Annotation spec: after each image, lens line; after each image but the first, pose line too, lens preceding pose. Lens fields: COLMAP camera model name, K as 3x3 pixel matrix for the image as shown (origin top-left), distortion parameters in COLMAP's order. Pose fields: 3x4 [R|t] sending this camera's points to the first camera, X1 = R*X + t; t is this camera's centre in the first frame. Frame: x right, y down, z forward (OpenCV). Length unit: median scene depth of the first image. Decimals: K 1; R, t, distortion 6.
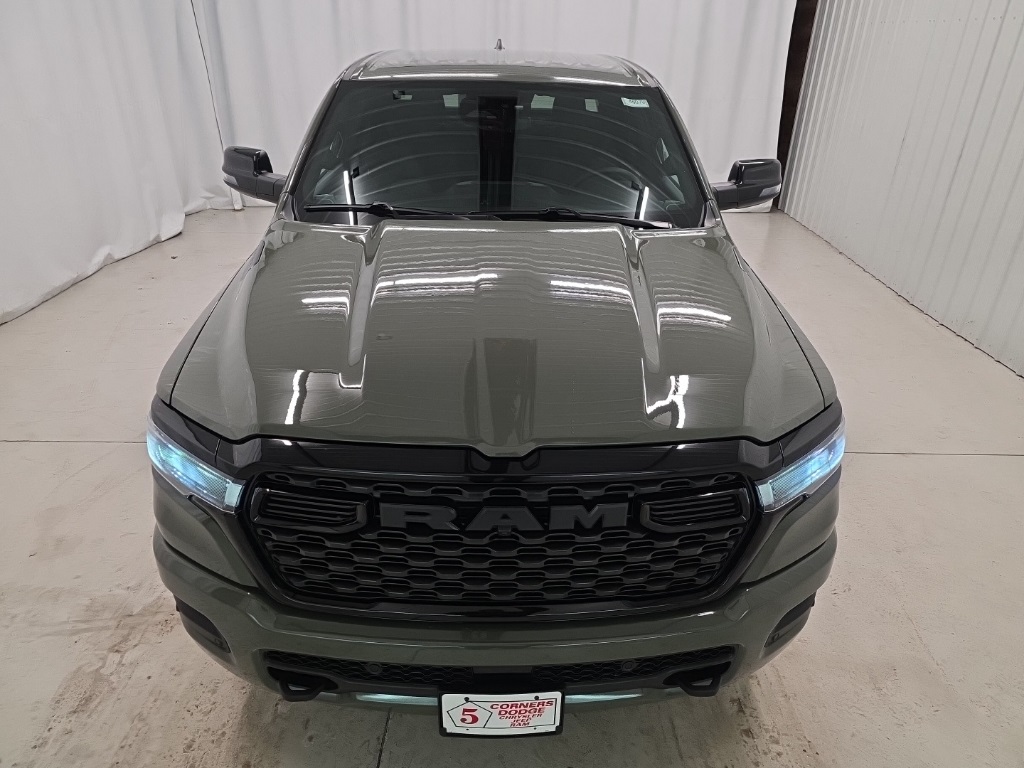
lens RADIAL K [[683.7, 0, 516.1], [0, 683.7, 376.5], [0, 0, 1]] dist [0.040956, -0.031830]
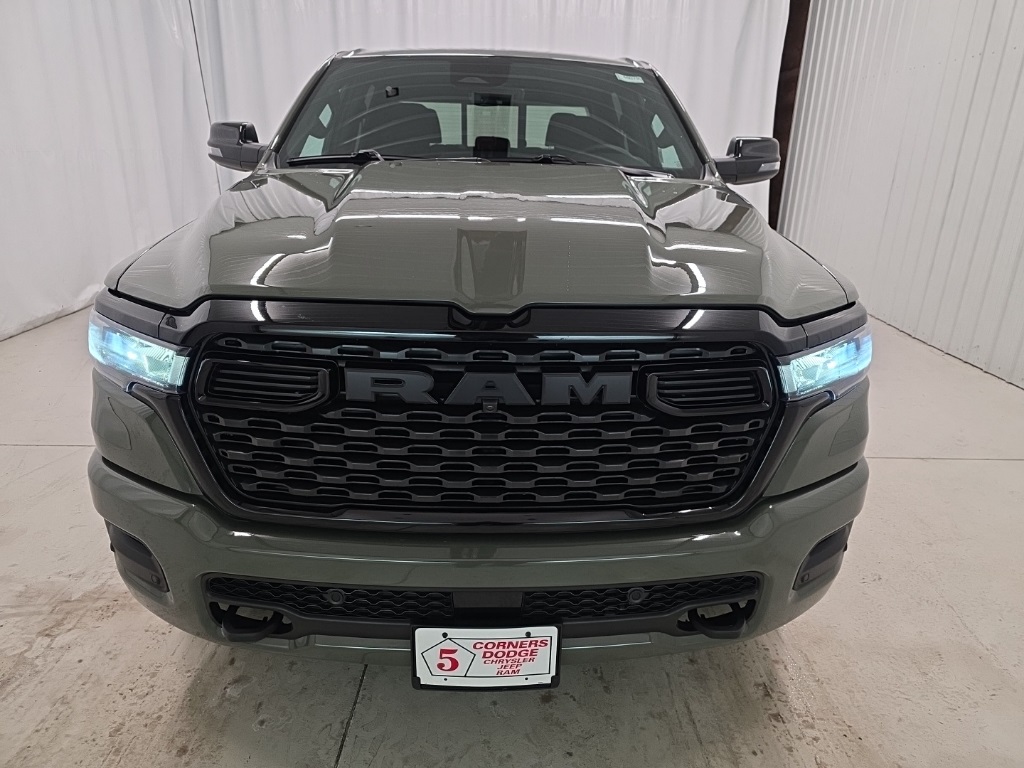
lens RADIAL K [[683.7, 0, 518.4], [0, 683.7, 379.5], [0, 0, 1]] dist [0.040956, -0.031830]
pose [[0.999968, 0.001839, 0.007722, 0.010305], [-0.000789, 0.990995, -0.133898, 0.255078], [-0.007899, 0.133887, 0.990965, 0.118800]]
